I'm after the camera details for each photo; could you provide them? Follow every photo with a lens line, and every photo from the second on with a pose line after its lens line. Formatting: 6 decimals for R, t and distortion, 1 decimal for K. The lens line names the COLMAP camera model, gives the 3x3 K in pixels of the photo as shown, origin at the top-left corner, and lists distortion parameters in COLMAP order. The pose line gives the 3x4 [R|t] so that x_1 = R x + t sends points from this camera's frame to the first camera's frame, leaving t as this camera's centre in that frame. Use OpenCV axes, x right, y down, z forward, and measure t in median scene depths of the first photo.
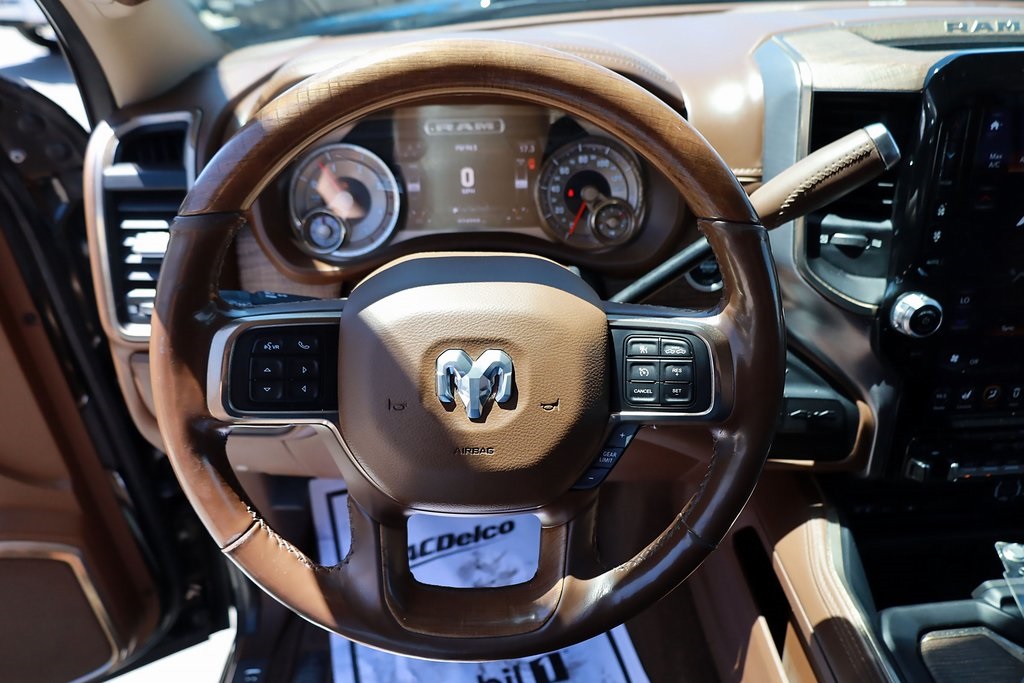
lens RADIAL K [[716.6, 0, 520.5], [0, 716.6, 344.5], [0, 0, 1]] dist [-0.008348, 0.009554]
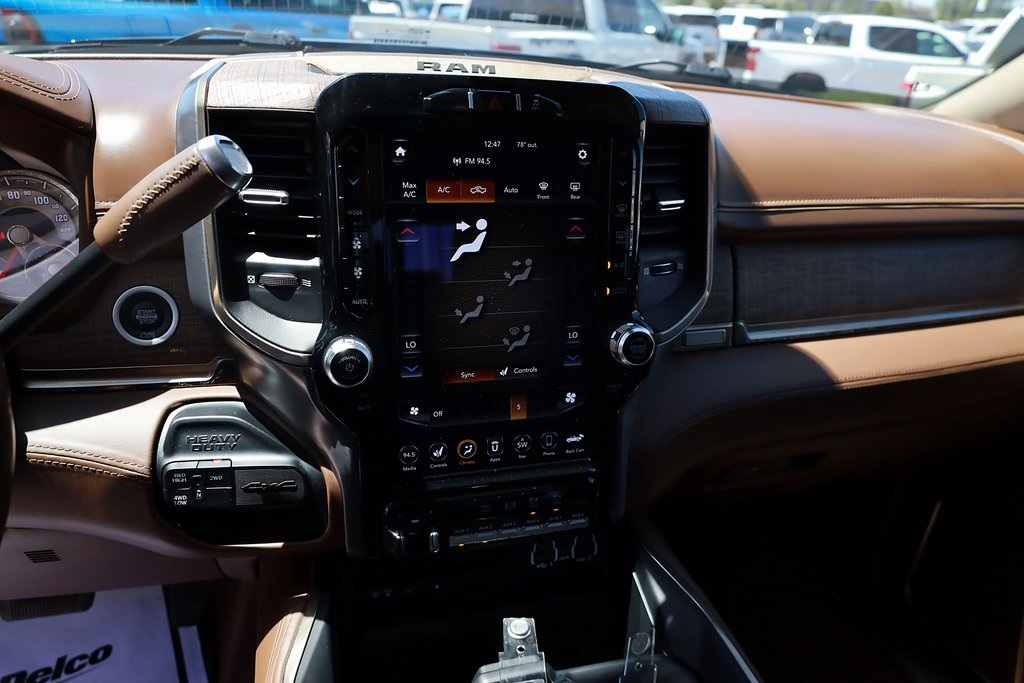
lens RADIAL K [[716.6, 0, 524.9], [0, 716.6, 343.9], [0, 0, 1]] dist [-0.008348, 0.009554]
pose [[0.972591, -0.023730, 0.231307, 0.553082], [0.052836, 0.991311, -0.120462, 0.052819], [-0.226439, 0.129382, 0.965394, 0.099973]]
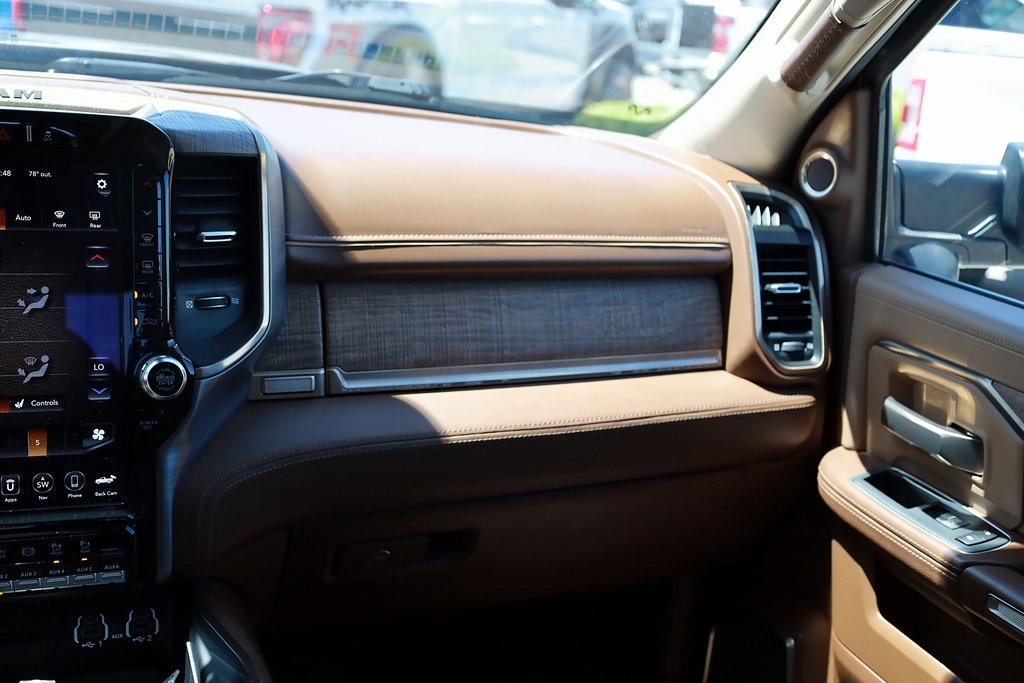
lens RADIAL K [[1321.2, 0, 510.7], [0, 1321.2, 346.5], [0, 0, 1]] dist [0.032347, 0.000000]
pose [[0.942992, 0.004351, 0.332786, 0.770793], [0.083578, 0.964776, -0.249445, 0.373710], [-0.322149, 0.263038, 0.909412, -0.720506]]
